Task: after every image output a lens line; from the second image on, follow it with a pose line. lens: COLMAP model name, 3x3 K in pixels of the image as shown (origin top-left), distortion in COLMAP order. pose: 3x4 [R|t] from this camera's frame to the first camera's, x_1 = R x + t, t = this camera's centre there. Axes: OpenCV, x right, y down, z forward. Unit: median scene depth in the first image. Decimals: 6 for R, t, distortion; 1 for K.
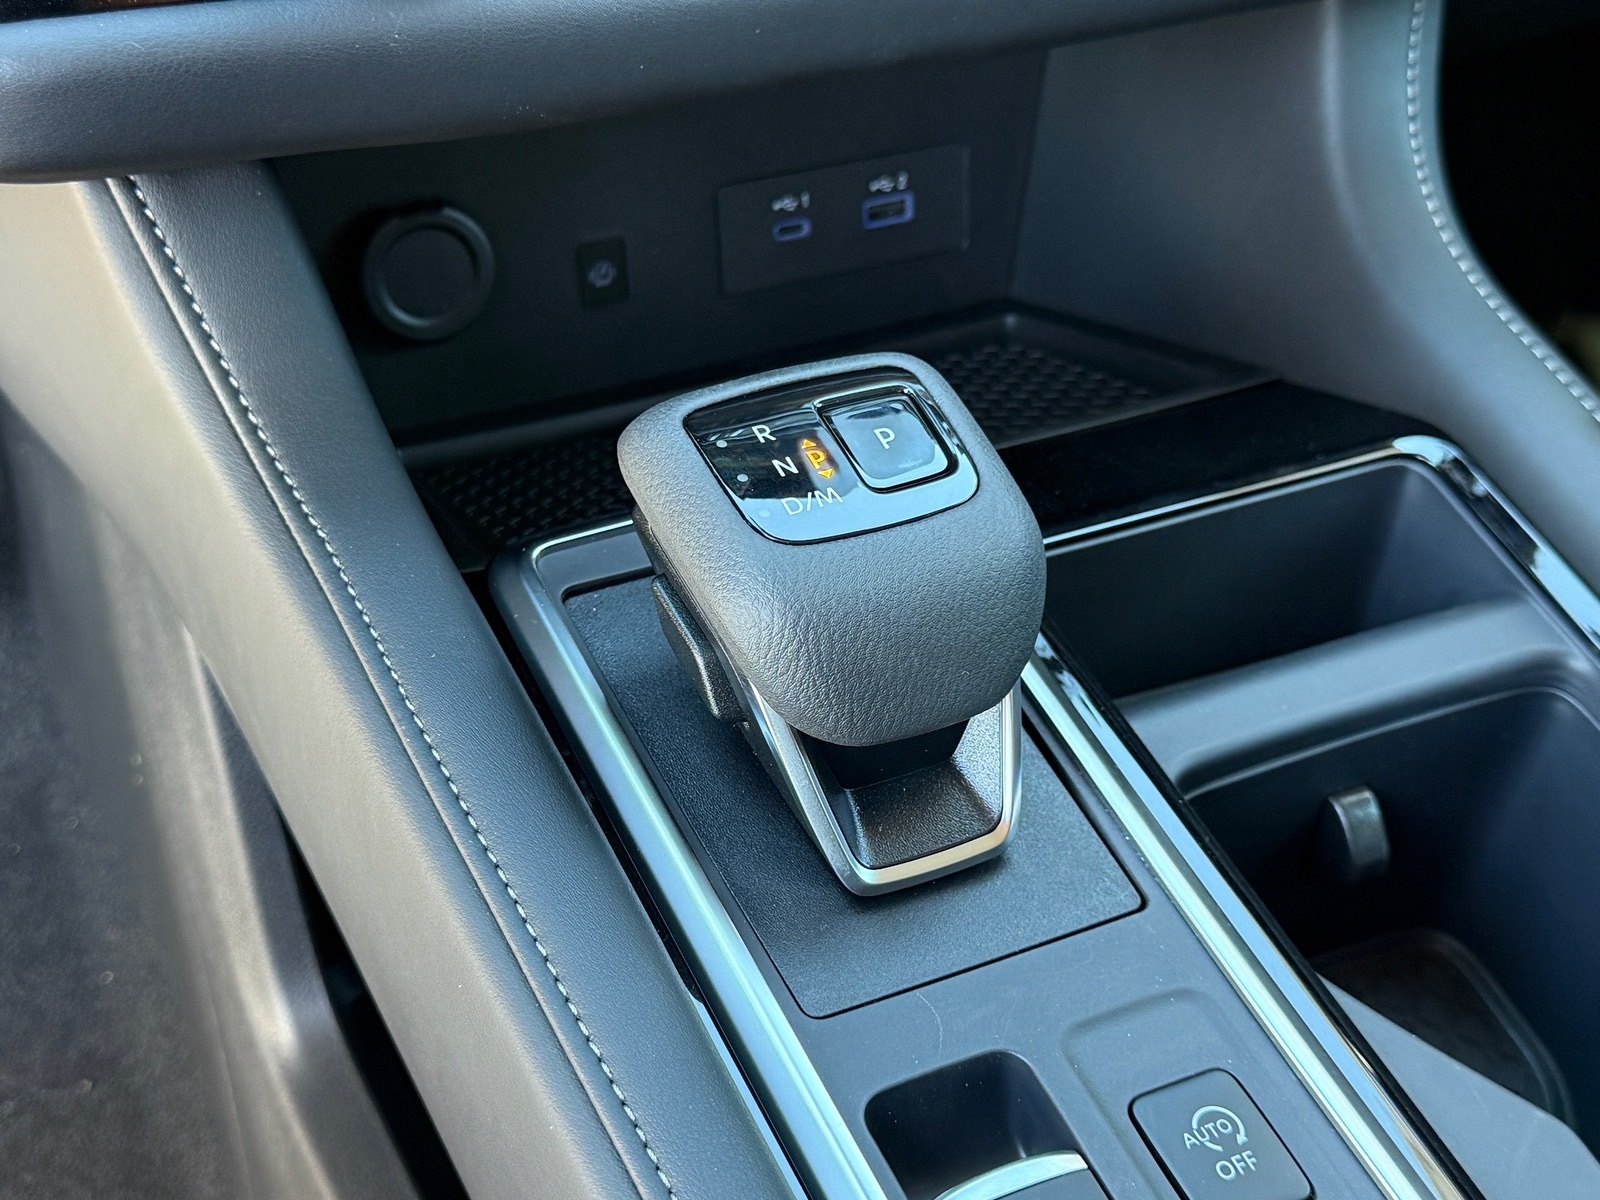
lens RADIAL K [[2213.7, 0, 800.0], [0, 2213.7, 600.0], [0, 0, 1]] dist [0.123443, -0.039962]
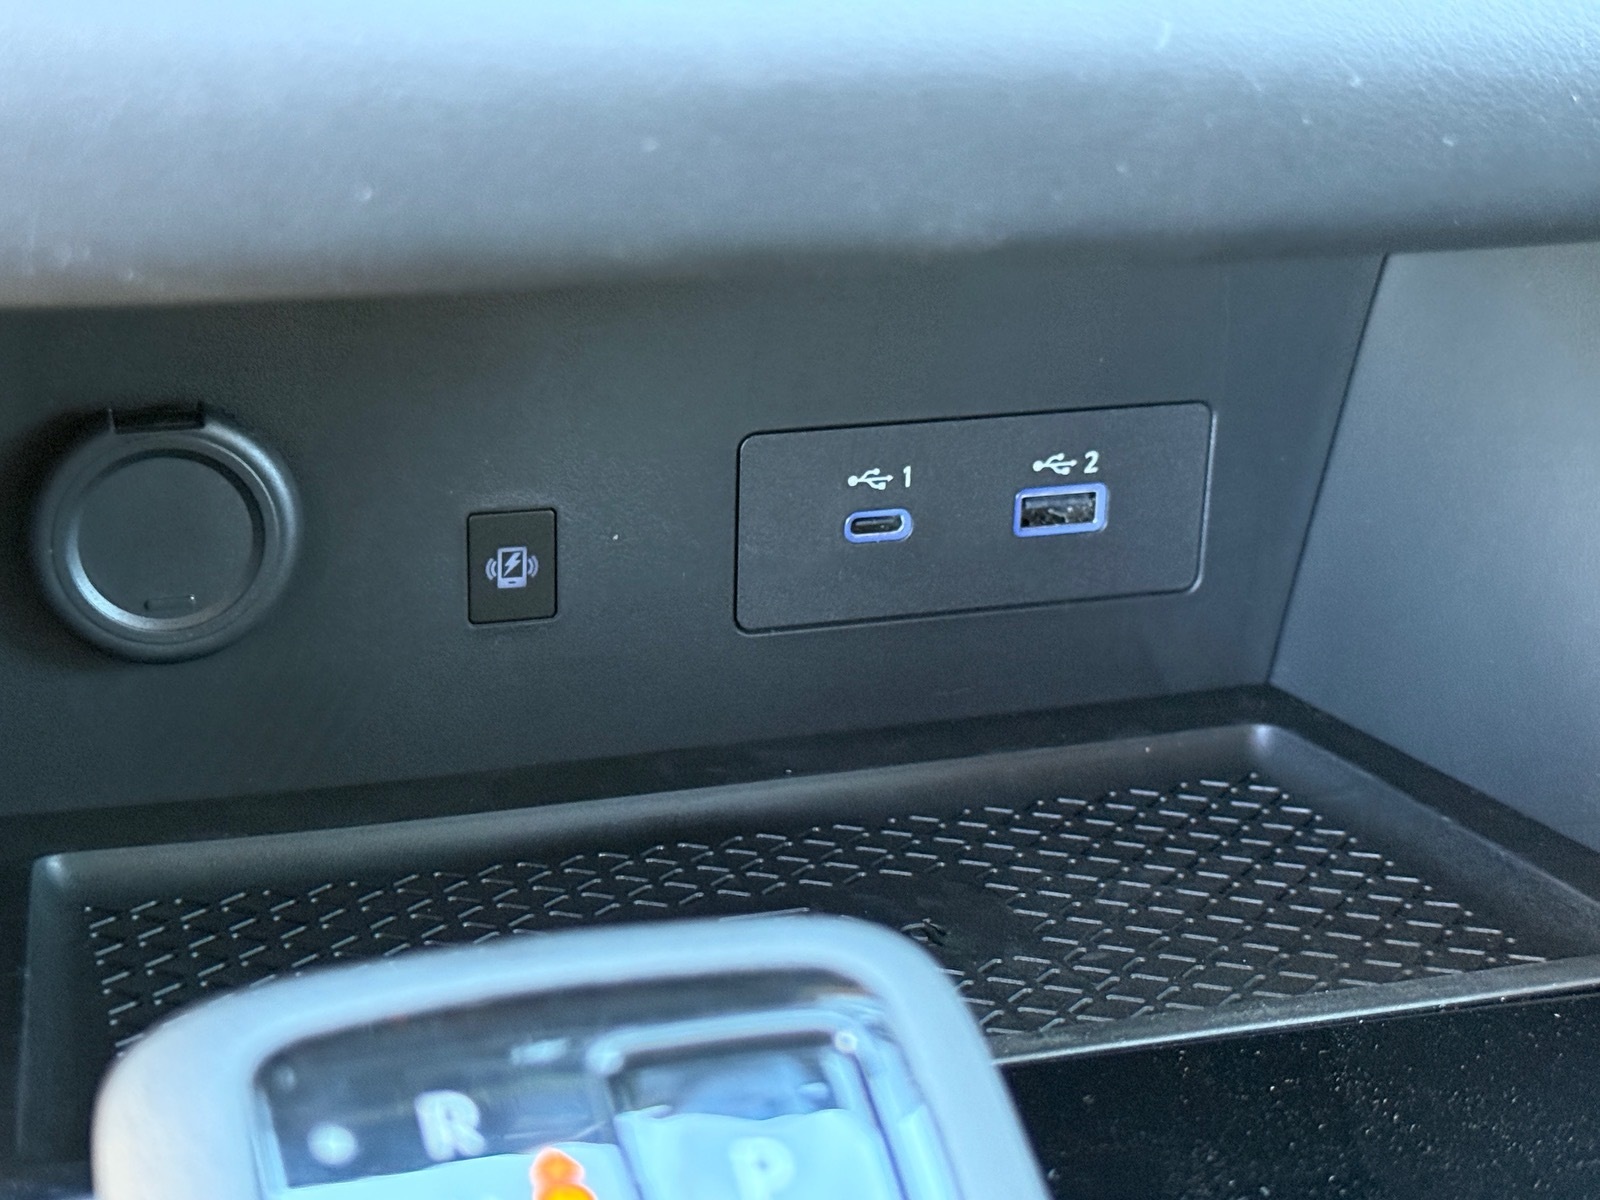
lens RADIAL K [[2845.5, 0, 800.0], [0, 2845.5, 600.0], [0, 0, 1]] dist [0.189680, -0.011708]
pose [[0.987309, 0.121184, -0.102640, 0.053840], [-0.131352, 0.986392, -0.098886, -0.078654], [0.089259, 0.111113, 0.989791, 0.311499]]
